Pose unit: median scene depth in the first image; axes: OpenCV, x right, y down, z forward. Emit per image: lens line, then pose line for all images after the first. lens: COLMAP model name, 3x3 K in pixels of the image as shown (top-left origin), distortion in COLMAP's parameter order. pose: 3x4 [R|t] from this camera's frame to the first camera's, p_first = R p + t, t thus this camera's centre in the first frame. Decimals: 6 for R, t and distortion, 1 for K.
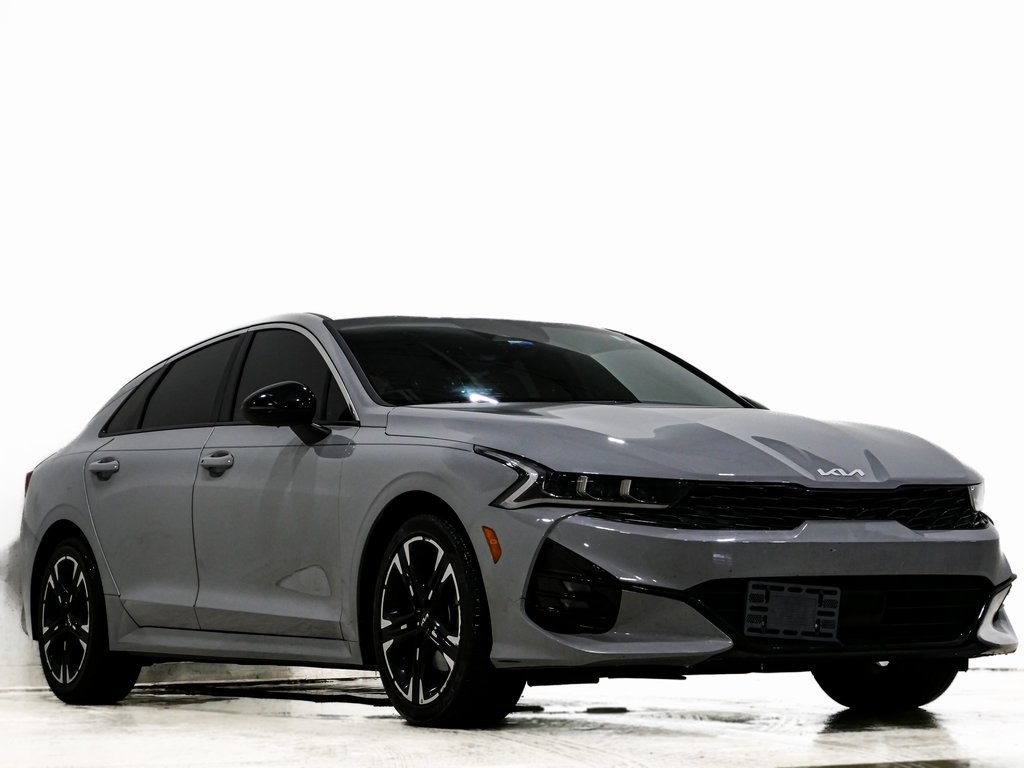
lens RADIAL K [[2650.7, 0, 511.8], [0, 2650.7, 383.4], [0, 0, 1]] dist [-0.072042, 0.000000]
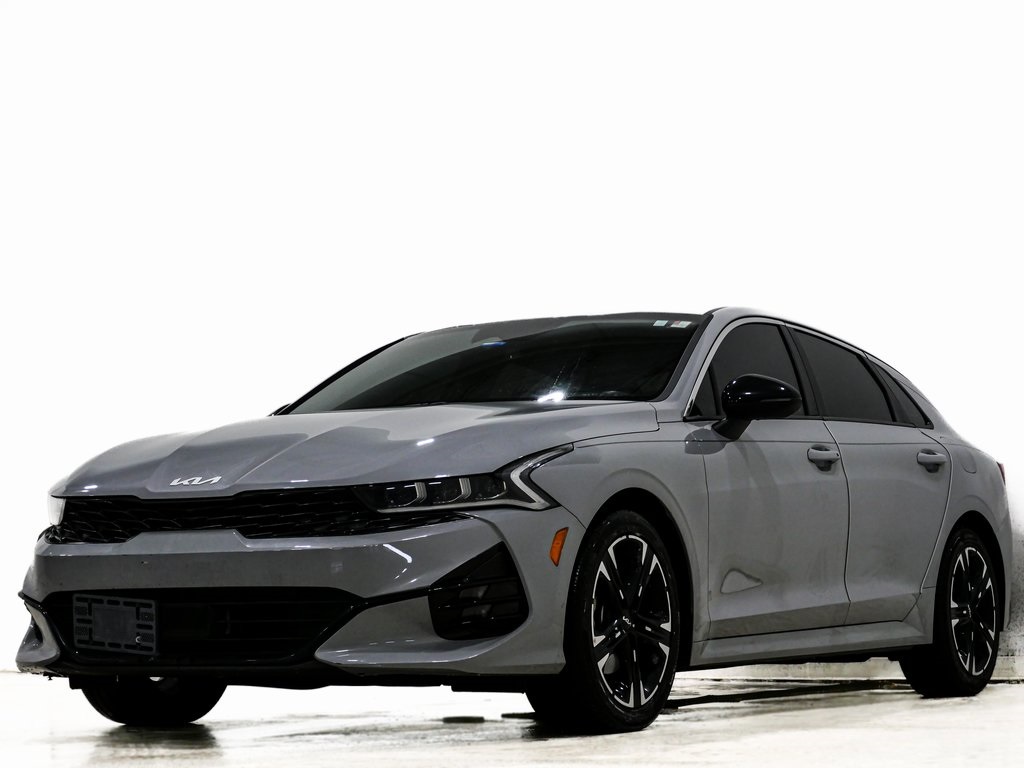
lens RADIAL K [[2567.2, 0, 511.2], [0, 2567.2, 385.8], [0, 0, 1]] dist [0.112687, 0.000000]
pose [[0.484737, -0.063787, -0.872331, 1.029951], [0.075314, 0.996677, -0.031029, 0.037580], [0.871411, -0.050657, 0.487931, 0.655963]]
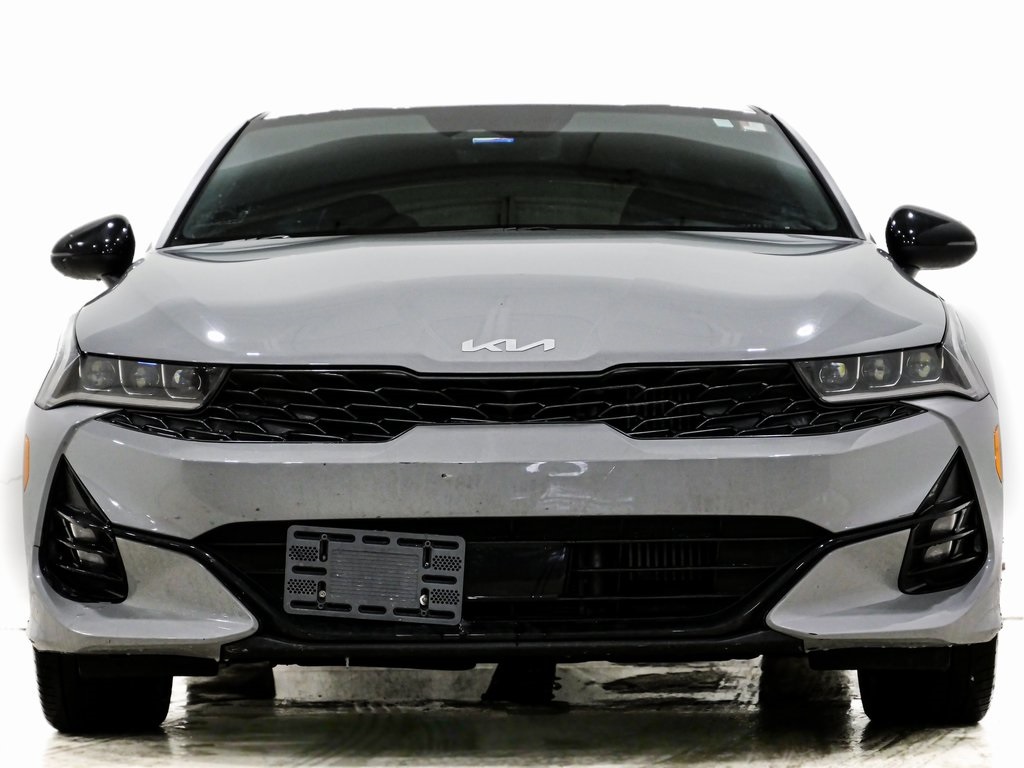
lens RADIAL K [[3332.5, 0, 512.5], [0, 3332.5, 383.4], [0, 0, 1]] dist [0.049288, 0.000000]
pose [[0.855957, -0.009088, -0.516967, 0.530551], [0.040637, 0.997935, 0.049740, 0.004620], [0.515448, -0.063583, 0.854559, 0.356839]]
